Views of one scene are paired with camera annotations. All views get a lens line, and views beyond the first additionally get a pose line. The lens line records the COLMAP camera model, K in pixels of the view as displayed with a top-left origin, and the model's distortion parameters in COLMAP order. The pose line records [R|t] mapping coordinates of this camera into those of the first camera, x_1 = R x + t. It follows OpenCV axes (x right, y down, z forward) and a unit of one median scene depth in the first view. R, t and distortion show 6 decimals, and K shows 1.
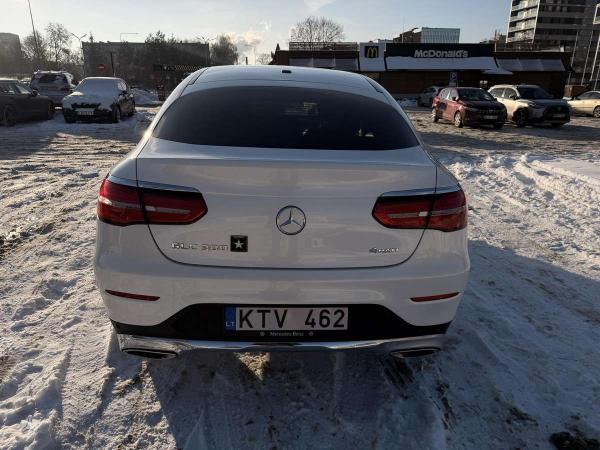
lens RADIAL K [[425.7, 0, 300.6], [0, 425.7, 223.3], [0, 0, 1]] dist [0.026934, -0.022612]
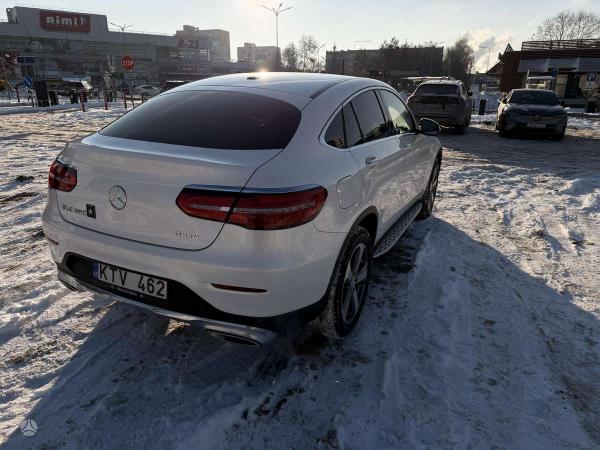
lens RADIAL K [[425.7, 0, 313.5], [0, 425.7, 233.0], [0, 0, 1]] dist [0.026934, -0.022612]
pose [[0.874726, 0.155946, -0.458841, 0.880507], [-0.151192, 0.987370, 0.047348, -0.041858], [0.460430, 0.027957, 0.887256, 0.134994]]
